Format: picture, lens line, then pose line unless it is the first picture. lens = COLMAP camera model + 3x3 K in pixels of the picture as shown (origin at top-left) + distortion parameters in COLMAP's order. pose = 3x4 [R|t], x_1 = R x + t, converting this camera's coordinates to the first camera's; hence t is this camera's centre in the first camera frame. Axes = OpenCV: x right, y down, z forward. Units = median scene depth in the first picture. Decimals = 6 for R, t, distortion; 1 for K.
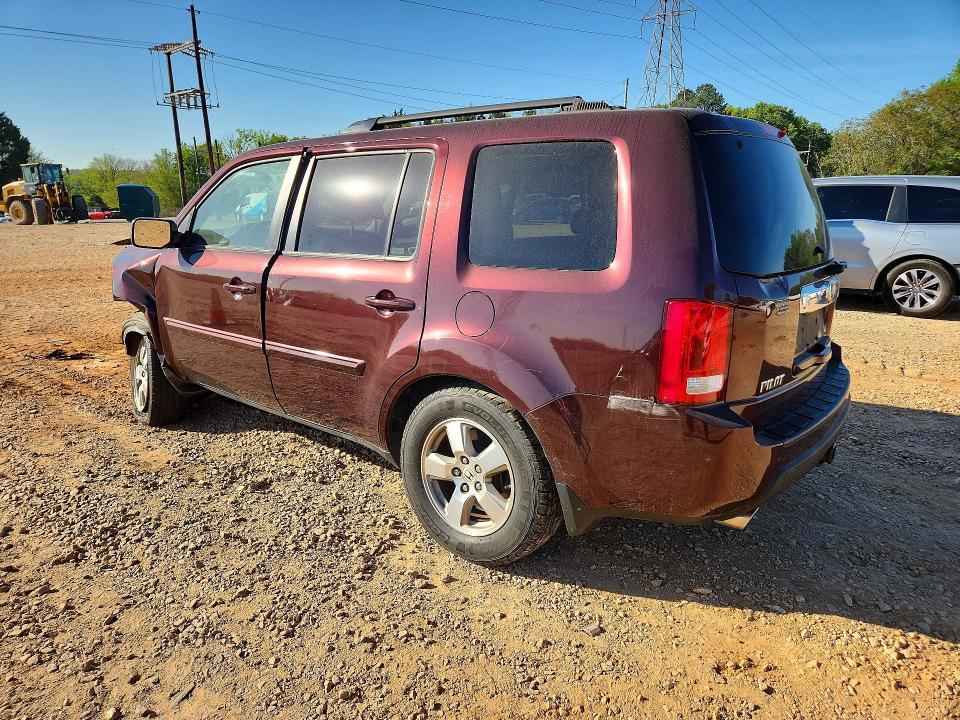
lens RADIAL K [[653.3, 0, 483.0], [0, 653.3, 364.5], [0, 0, 1]] dist [0.052320, -0.039605]
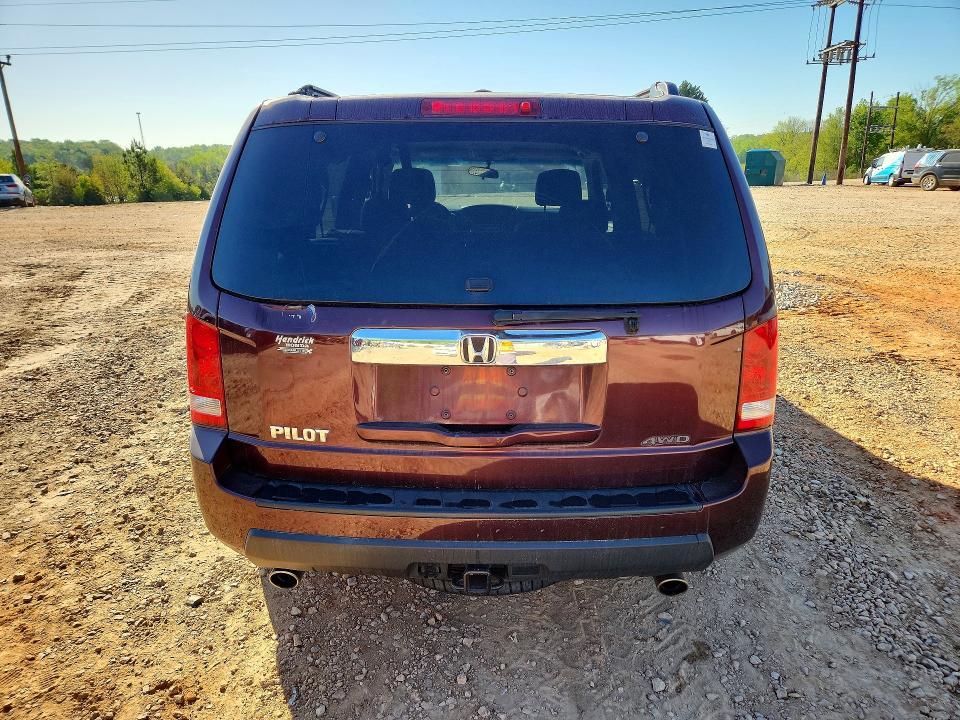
lens RADIAL K [[653.3, 0, 483.0], [0, 653.3, 364.5], [0, 0, 1]] dist [0.052320, -0.039605]
pose [[0.589916, 0.226954, -0.774913, 0.087082], [-0.184013, 0.972221, 0.144658, -0.015548], [0.786217, 0.057258, 0.615292, 0.049943]]
